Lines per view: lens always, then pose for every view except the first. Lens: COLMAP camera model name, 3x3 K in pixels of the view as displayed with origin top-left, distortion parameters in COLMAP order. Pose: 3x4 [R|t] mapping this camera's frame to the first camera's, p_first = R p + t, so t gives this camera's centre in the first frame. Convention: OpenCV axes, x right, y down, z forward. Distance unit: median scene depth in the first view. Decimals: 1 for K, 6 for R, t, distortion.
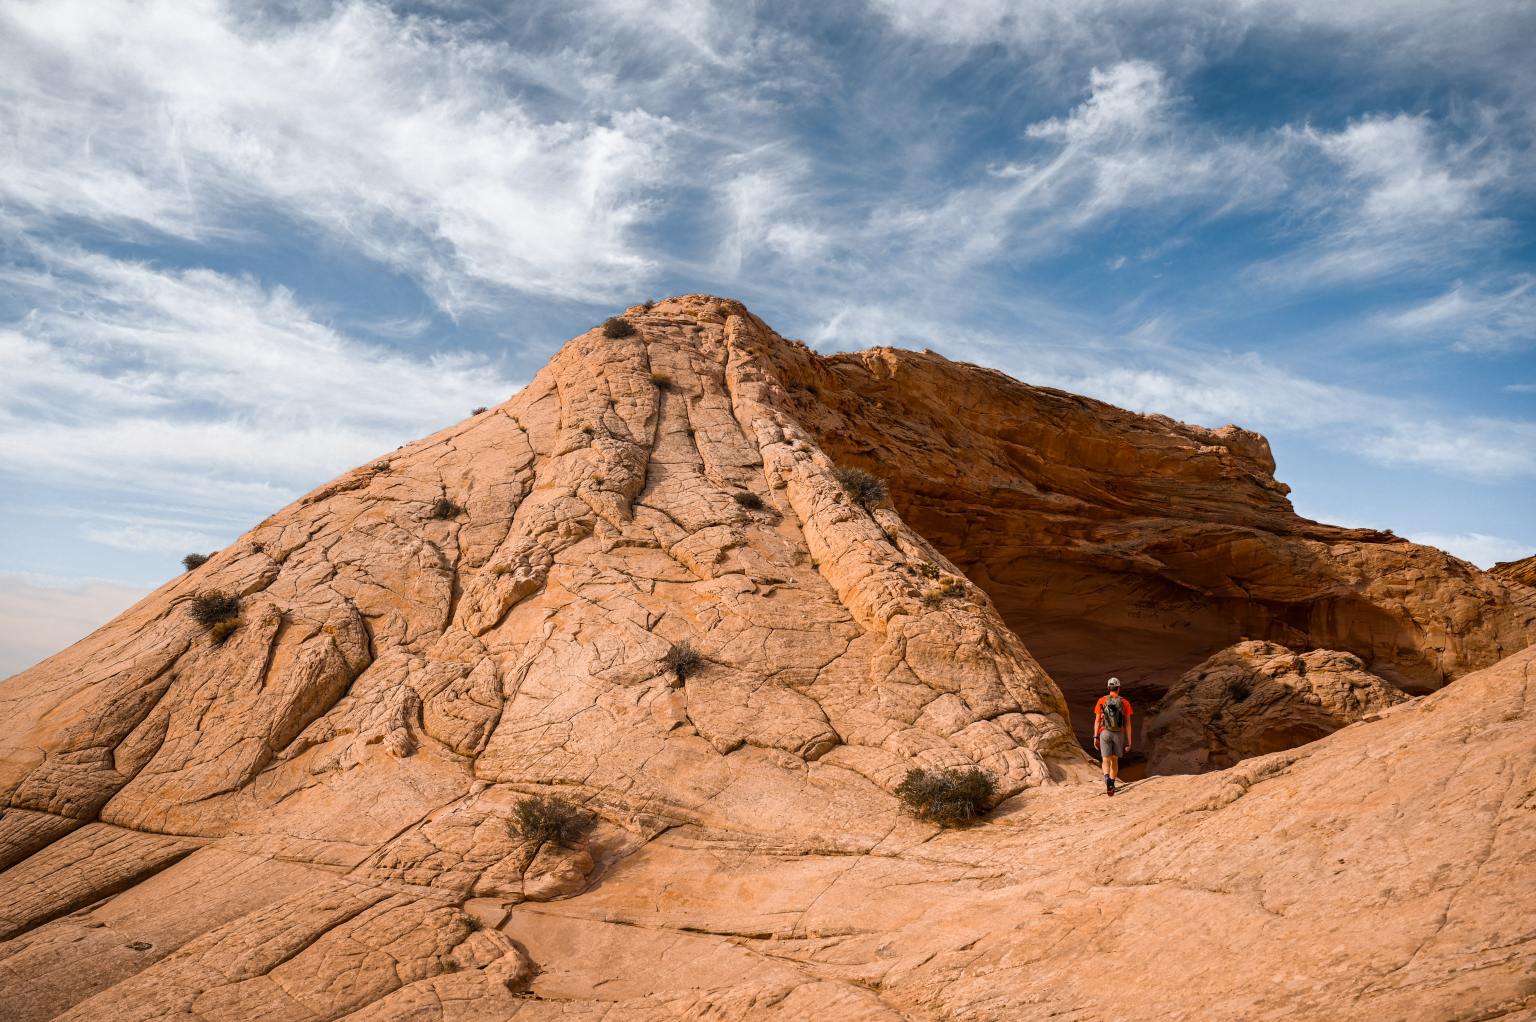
lens RADIAL K [[1199.9, 0, 763.9], [0, 1199.9, 504.0], [0, 0, 1]] dist [0.009408, -0.006085]
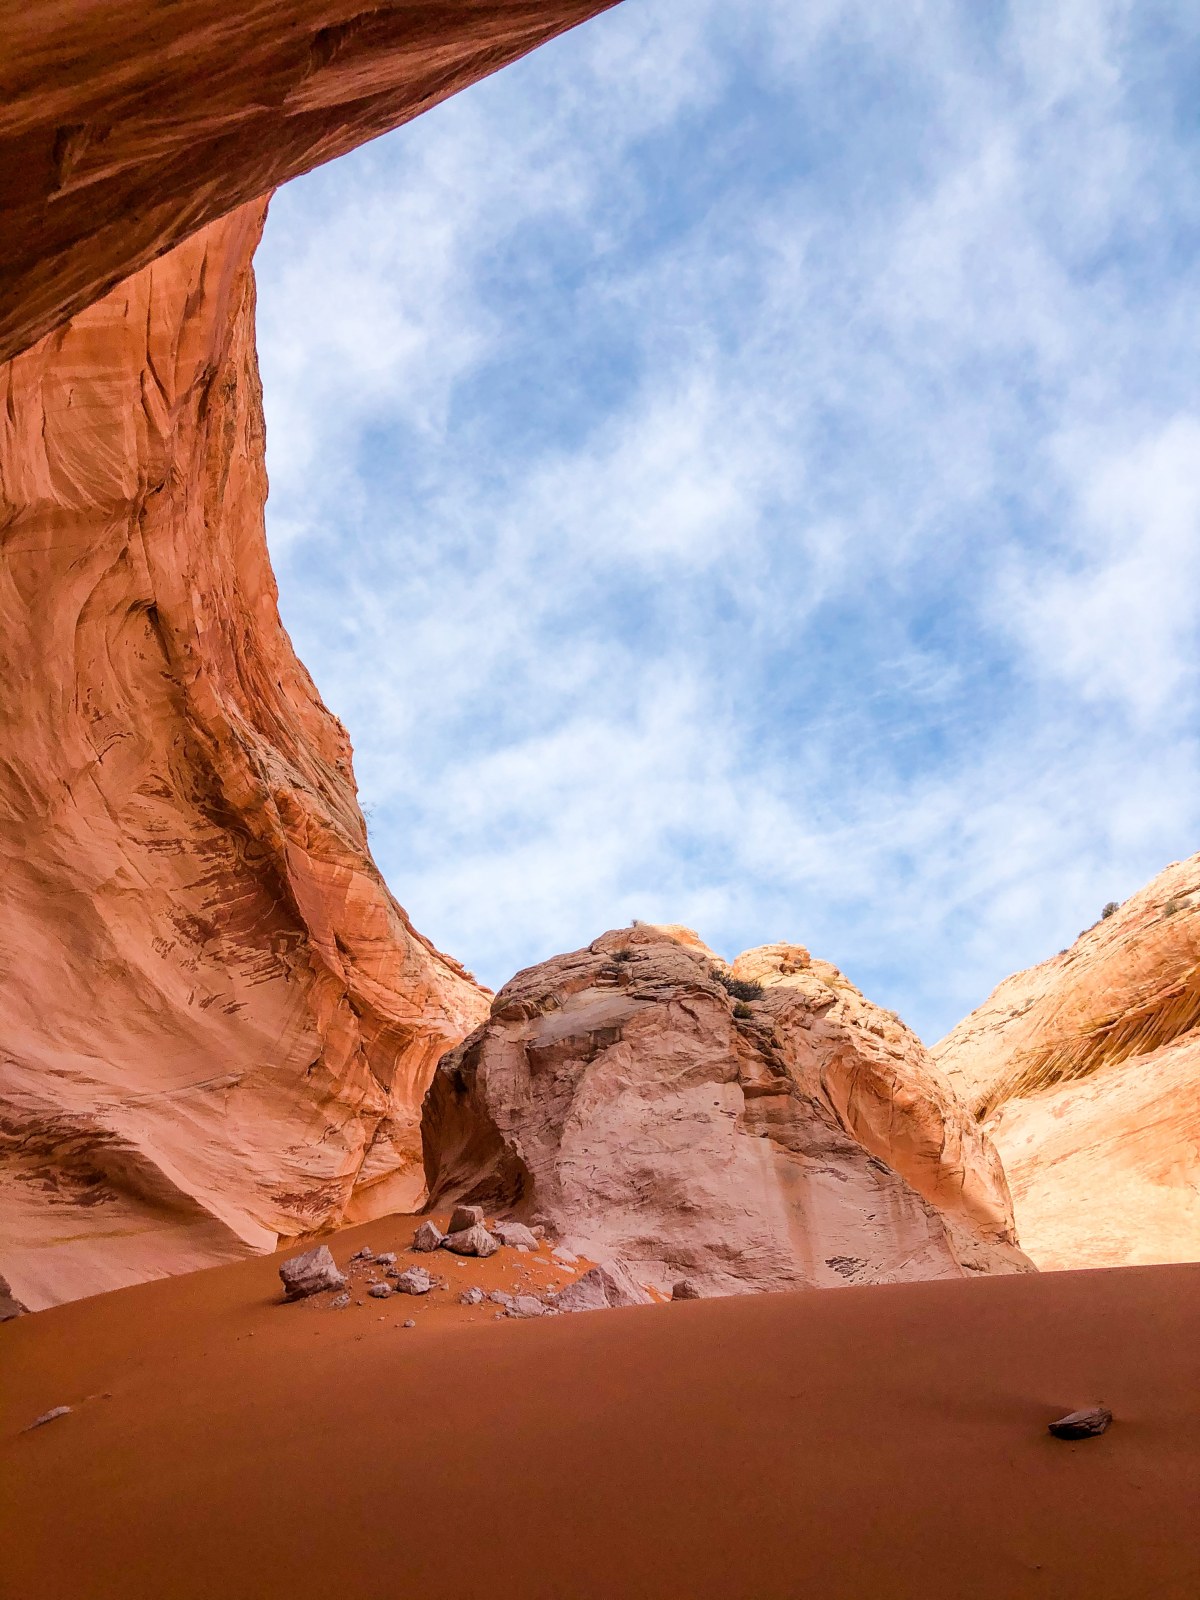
lens RADIAL K [[1306.5, 0, 610.2], [0, 1306.5, 799.1], [0, 0, 1]] dist [0.010209, -0.007704]
pose [[0.451611, 0.441388, 0.775386, -0.011305], [-0.107585, 0.889657, -0.443776, 0.249671], [-0.885705, 0.116994, 0.449265, 0.666186]]
